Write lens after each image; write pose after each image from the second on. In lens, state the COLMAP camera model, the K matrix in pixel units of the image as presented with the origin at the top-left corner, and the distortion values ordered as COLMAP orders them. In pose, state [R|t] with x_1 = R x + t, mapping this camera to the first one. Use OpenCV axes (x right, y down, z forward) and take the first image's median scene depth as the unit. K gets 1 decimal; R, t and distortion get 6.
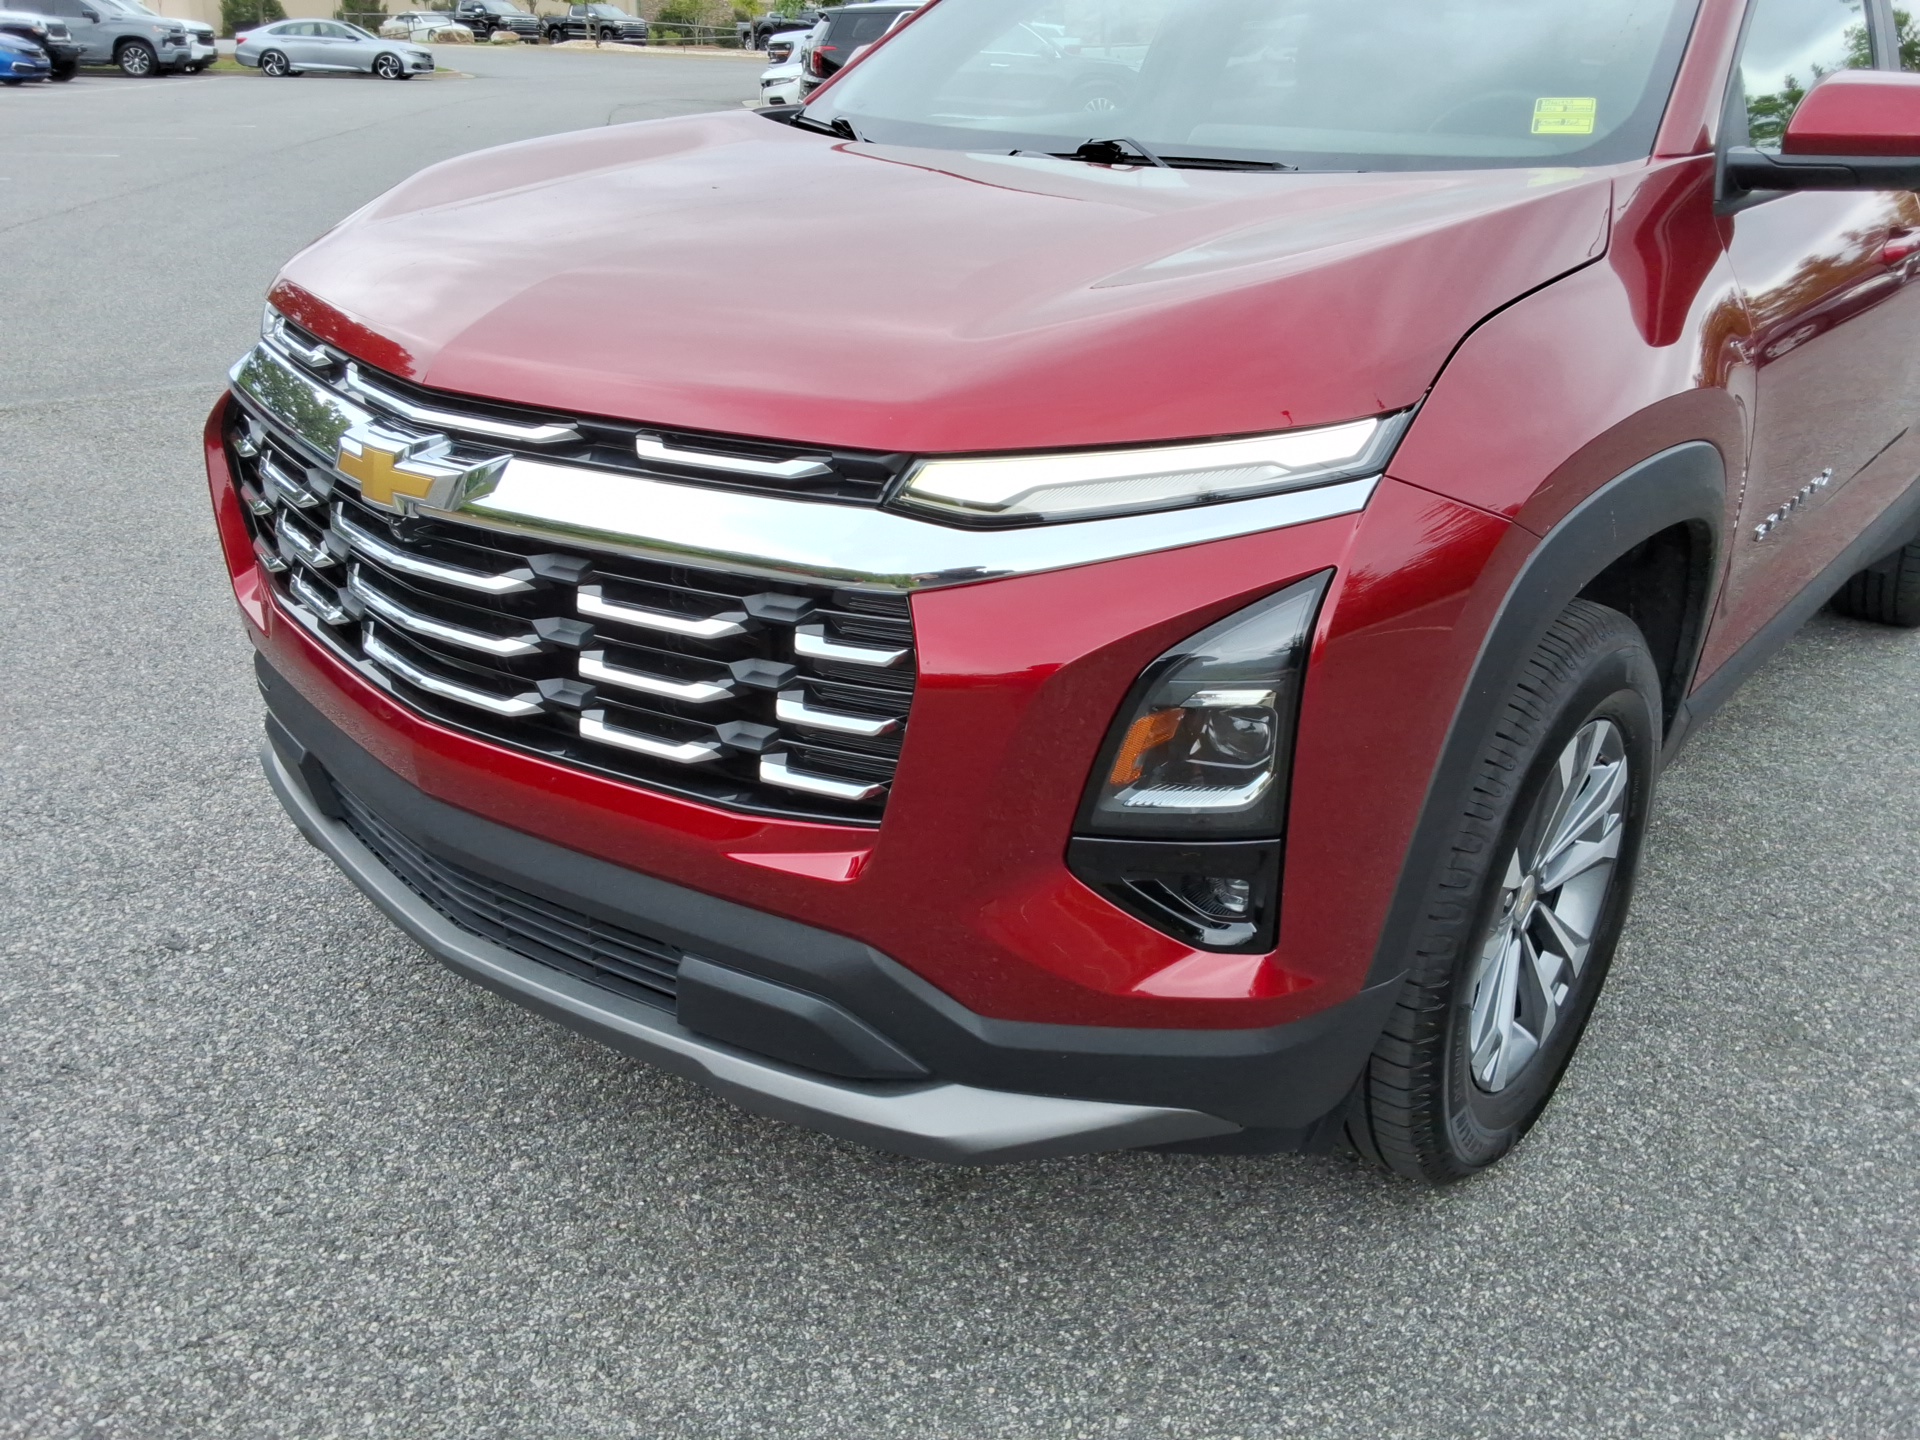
lens RADIAL K [[1558.8, 0, 972.9], [0, 1558.8, 690.5], [0, 0, 1]] dist [0.114023, -0.179819]
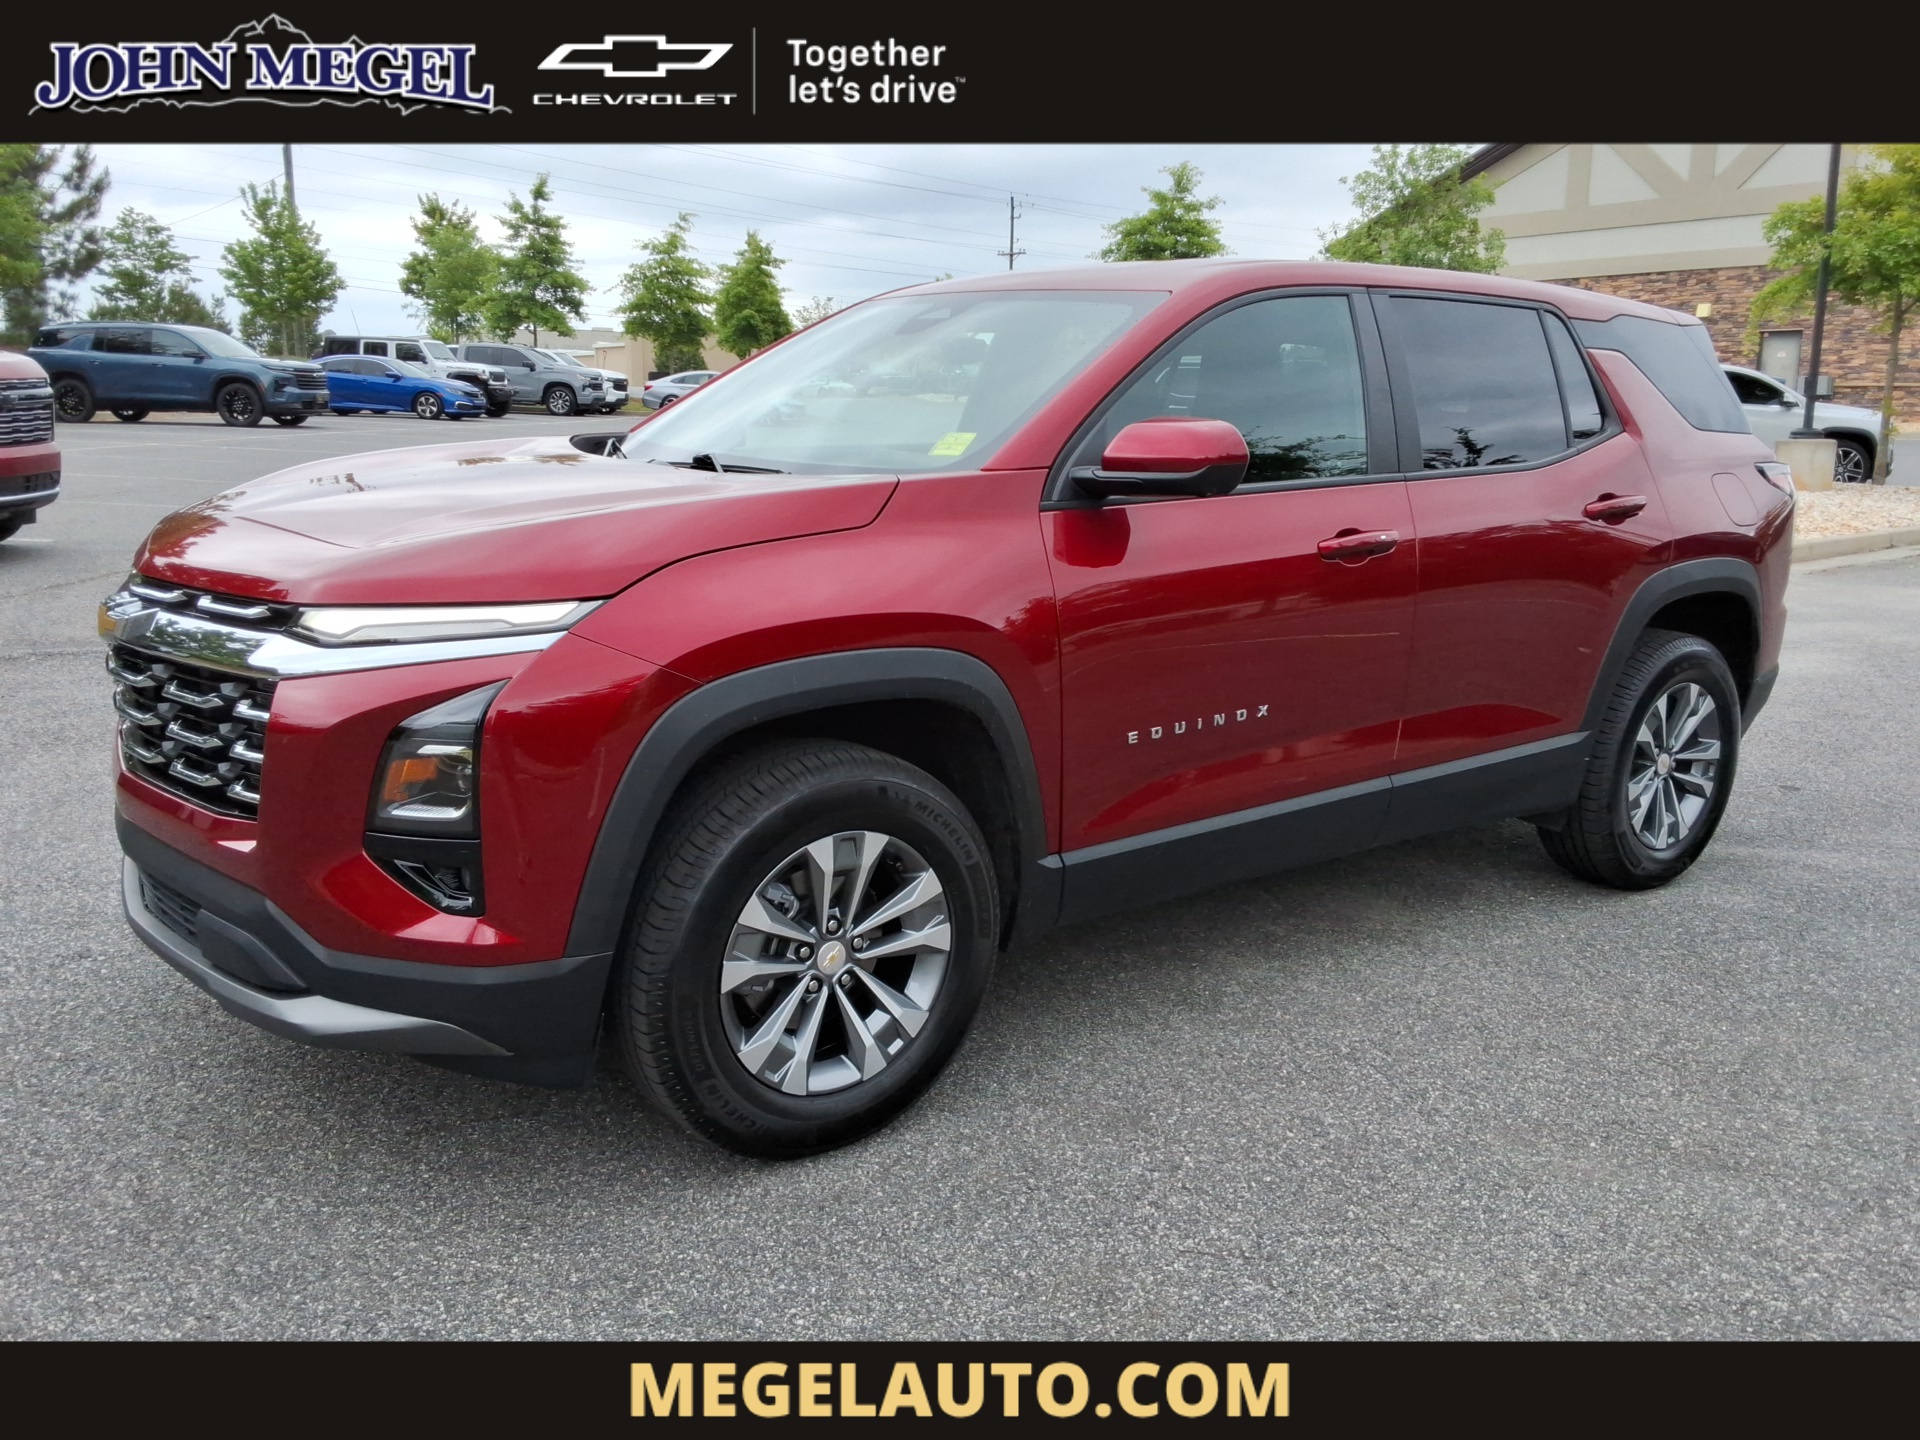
lens RADIAL K [[1550.5, 0, 975.9], [0, 1550.5, 704.4], [0, 0, 1]] dist [0.113683, -0.193090]
pose [[0.974895, 0.049817, -0.217021, 0.982581], [-0.090112, 0.979541, -0.179944, 0.188256], [0.203616, 0.194983, 0.959438, -0.473316]]
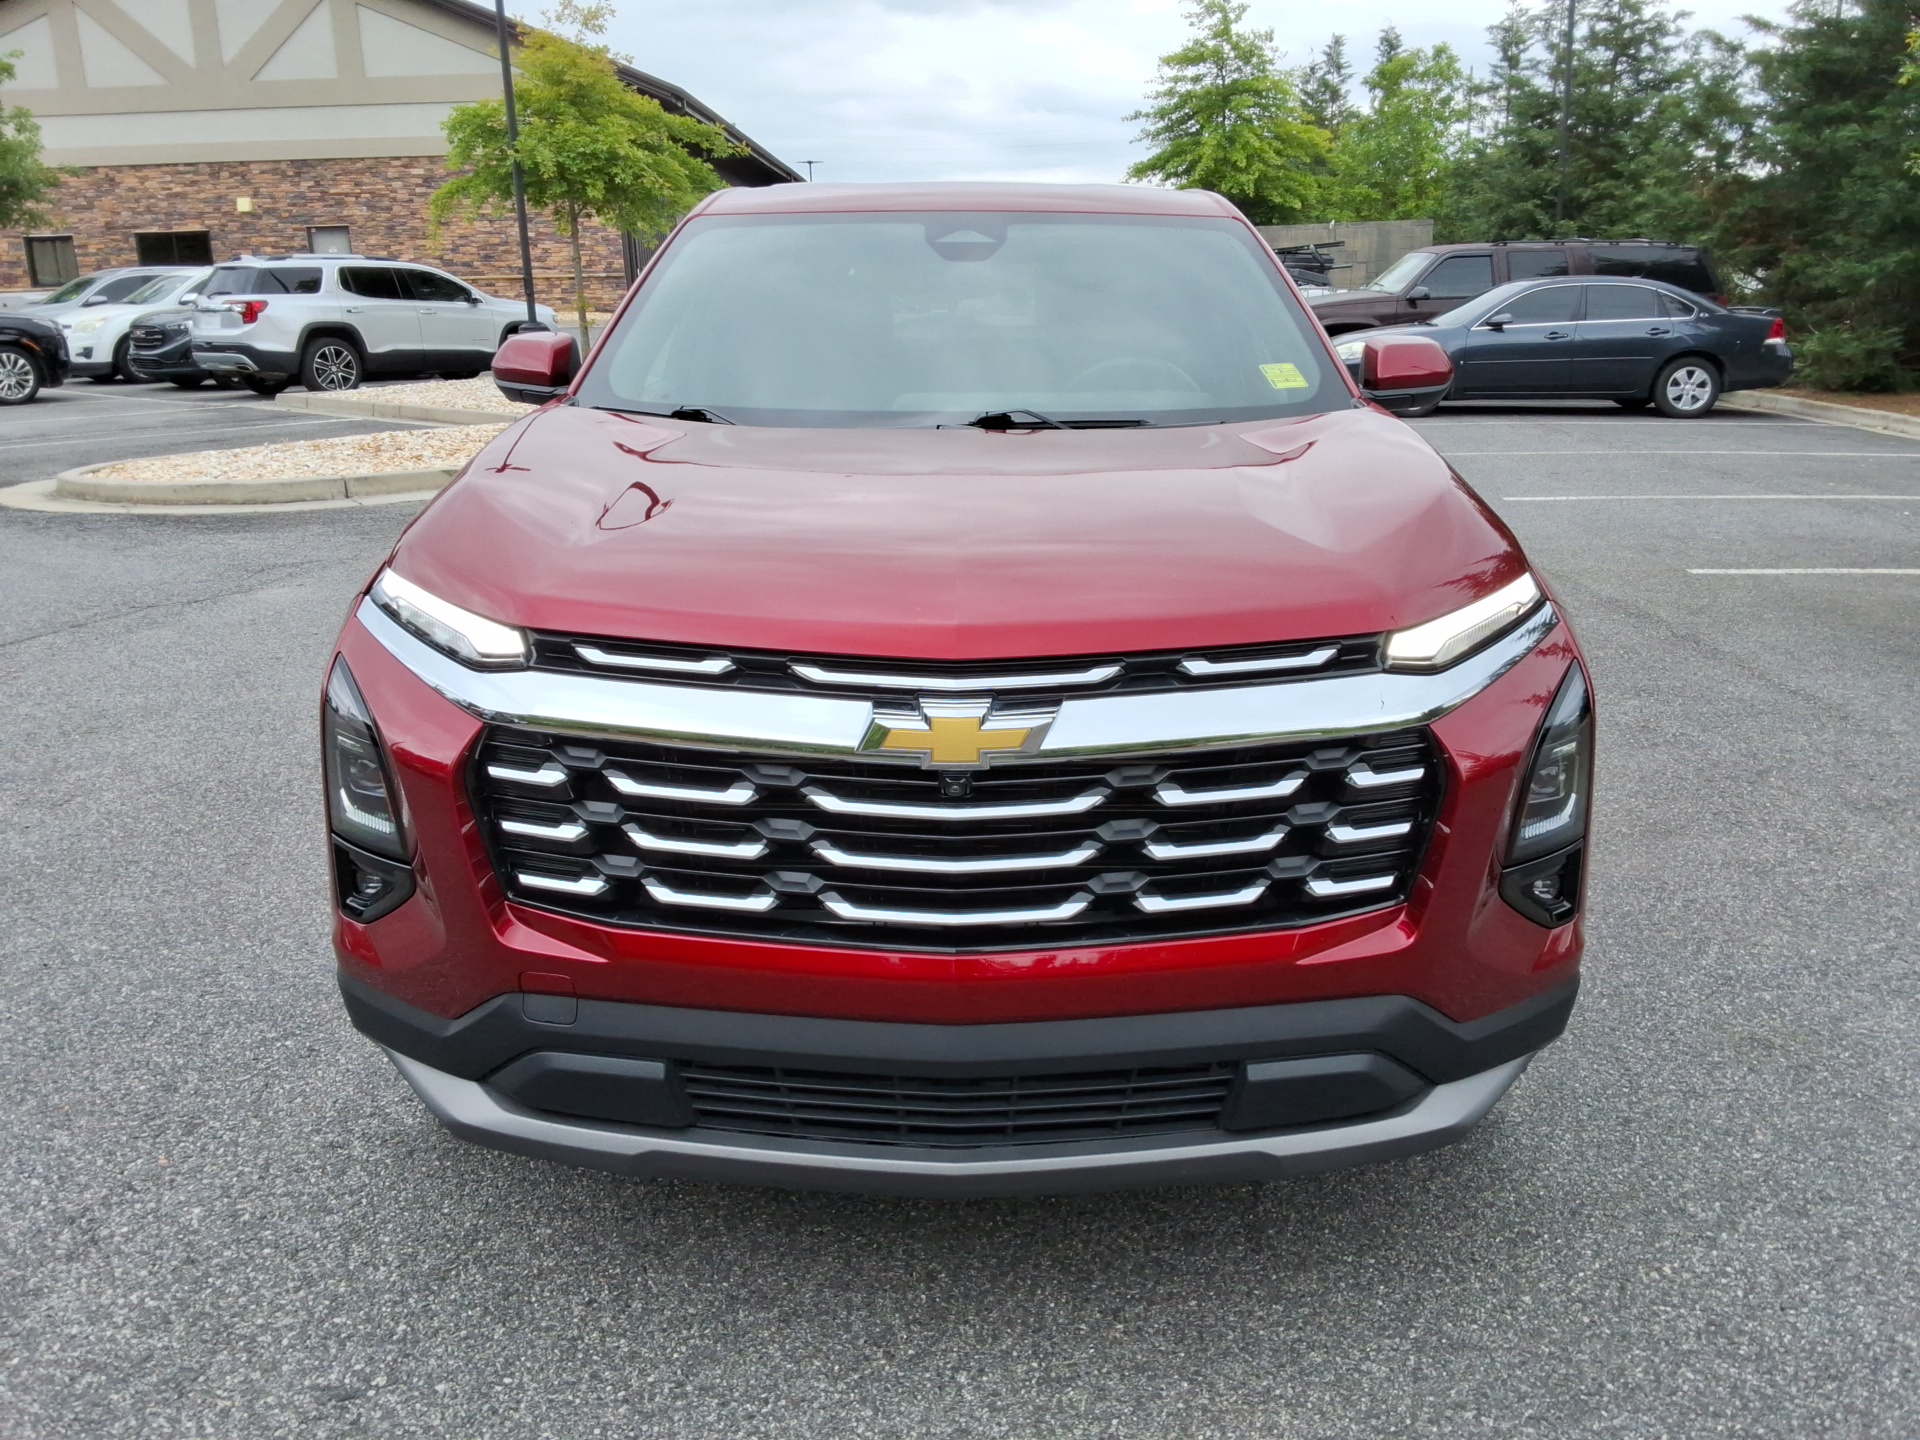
lens RADIAL K [[1558.8, 0, 972.9], [0, 1558.8, 690.5], [0, 0, 1]] dist [0.114023, -0.179819]
pose [[0.767904, -0.180843, 0.614508, -1.091684], [0.262682, 0.963851, -0.044602, -0.121218], [-0.584228, 0.195670, 0.787649, 0.095886]]
